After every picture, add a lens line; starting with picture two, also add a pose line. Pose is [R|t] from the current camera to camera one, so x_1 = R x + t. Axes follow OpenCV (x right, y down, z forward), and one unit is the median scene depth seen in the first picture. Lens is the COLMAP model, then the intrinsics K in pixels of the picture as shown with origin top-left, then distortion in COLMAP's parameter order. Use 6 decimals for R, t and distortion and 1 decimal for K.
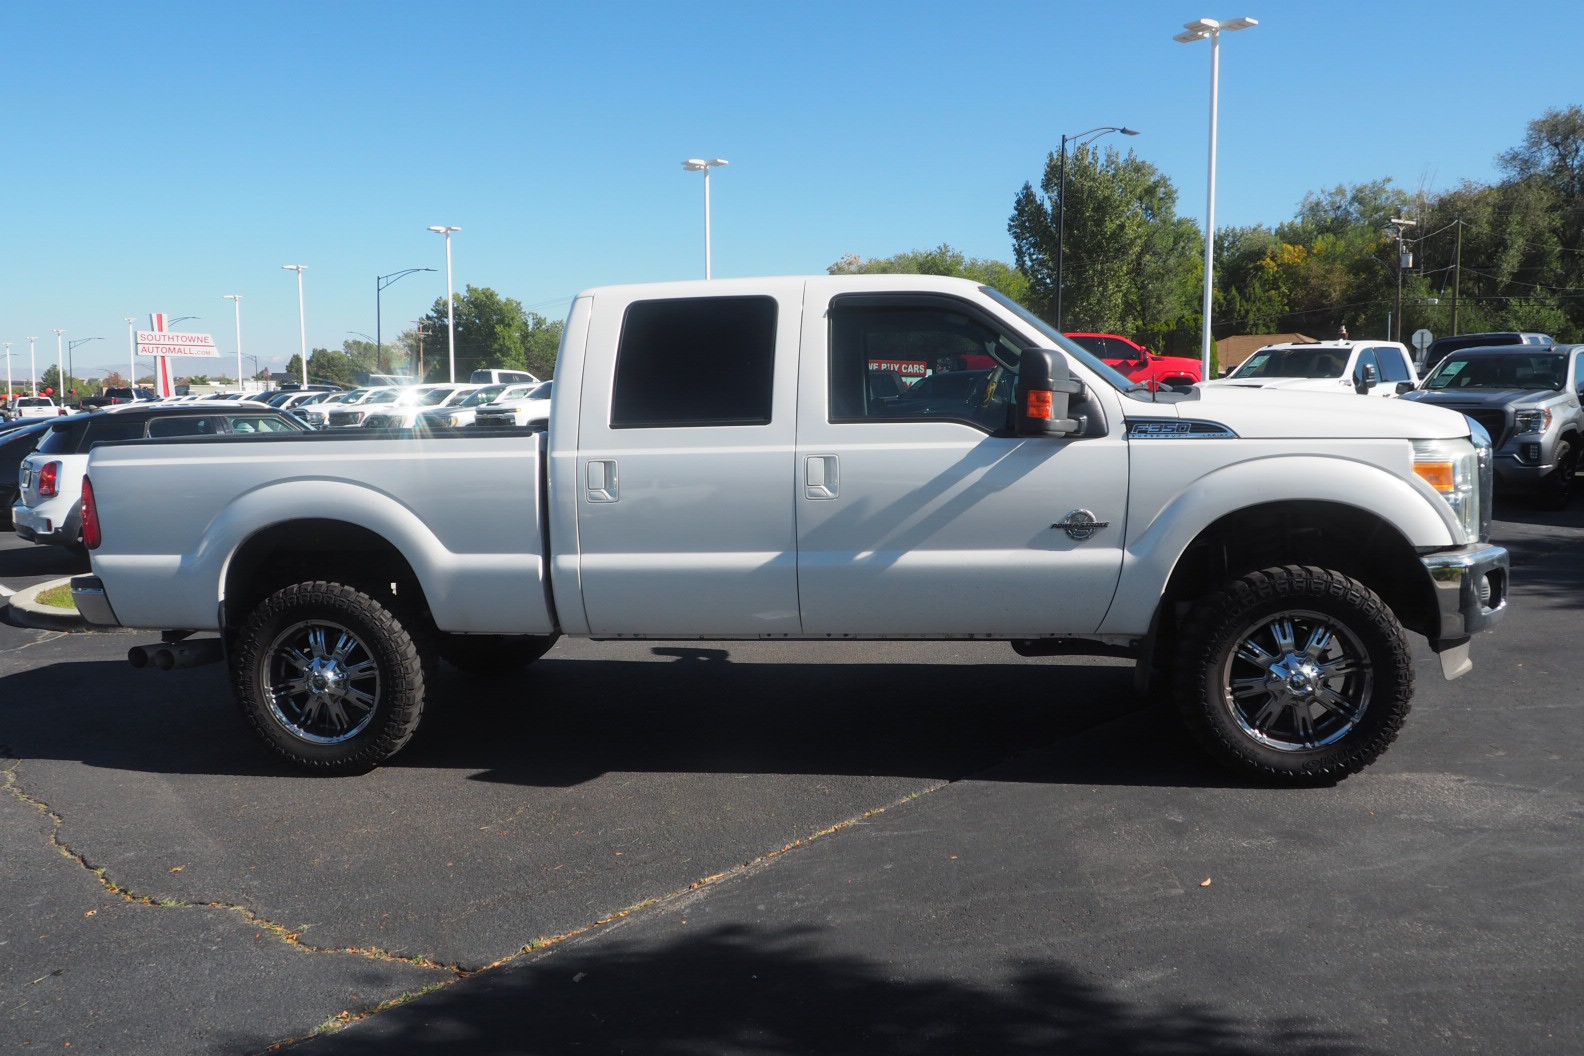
lens RADIAL K [[1292.7, 0, 800.5], [0, 1292.7, 522.3], [0, 0, 1]] dist [-0.006312, -0.017861]
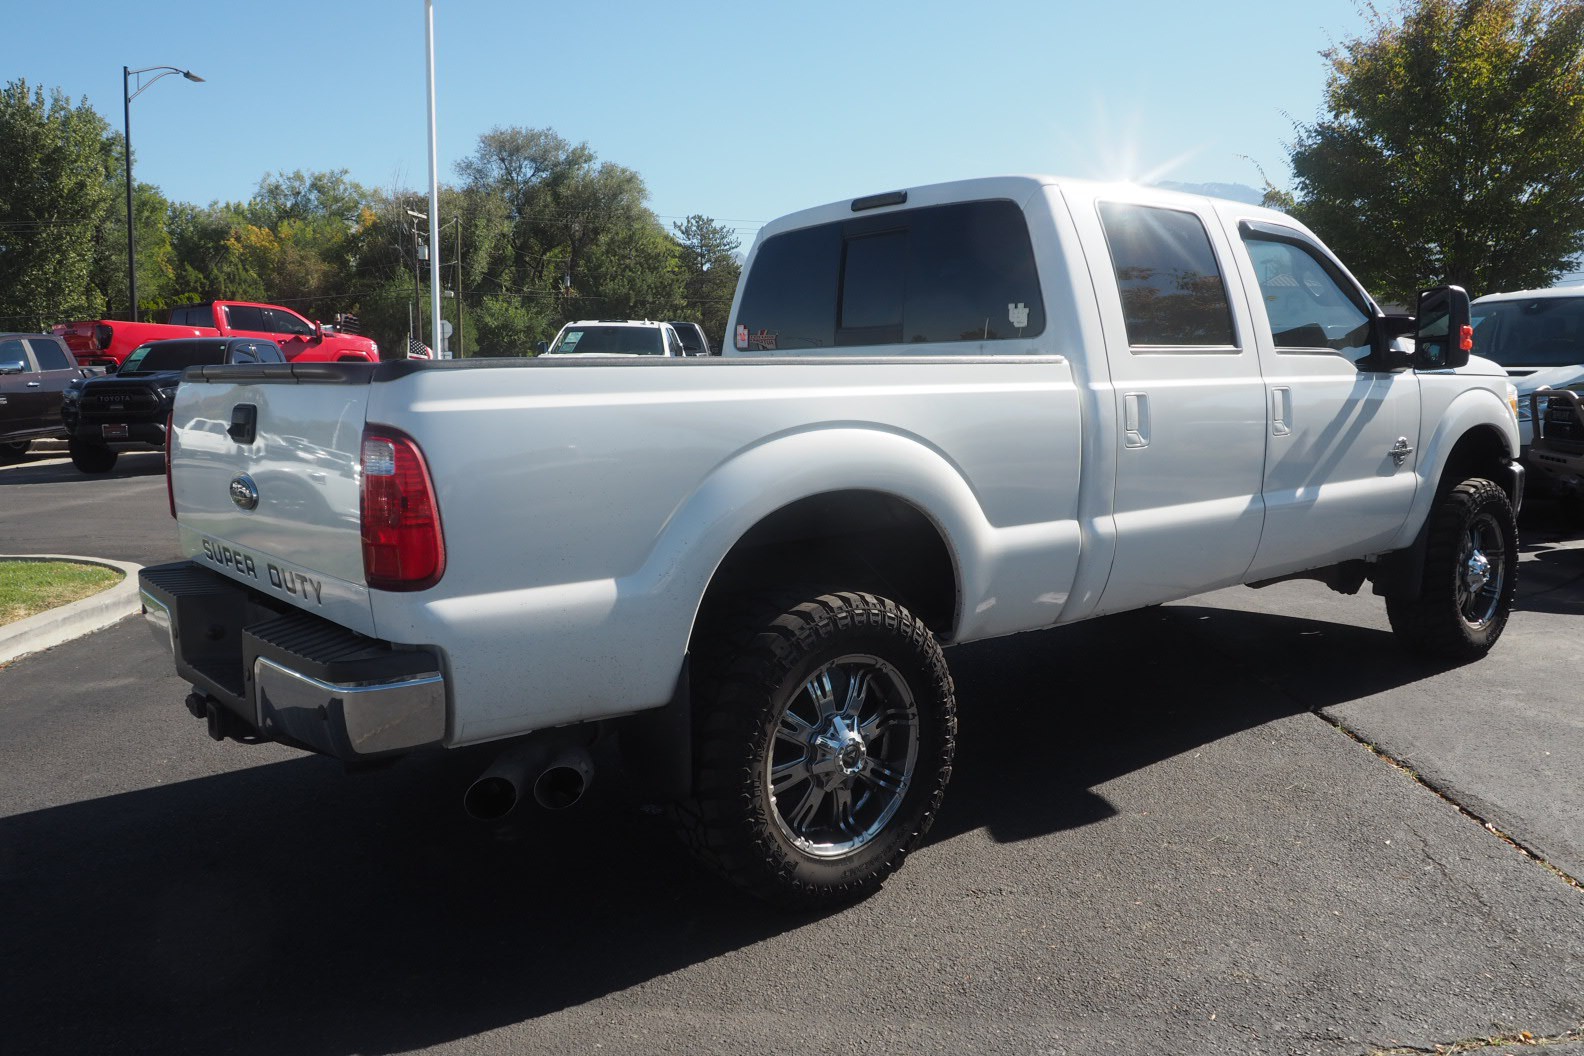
lens RADIAL K [[1292.7, 0, 800.7], [0, 1292.7, 536.6], [0, 0, 1]] dist [-0.006312, -0.017861]
pose [[0.633088, -0.078867, 0.770052, -0.133787], [0.068977, 0.996587, 0.045359, -0.001586], [-0.771001, 0.024400, 0.636367, 0.097043]]
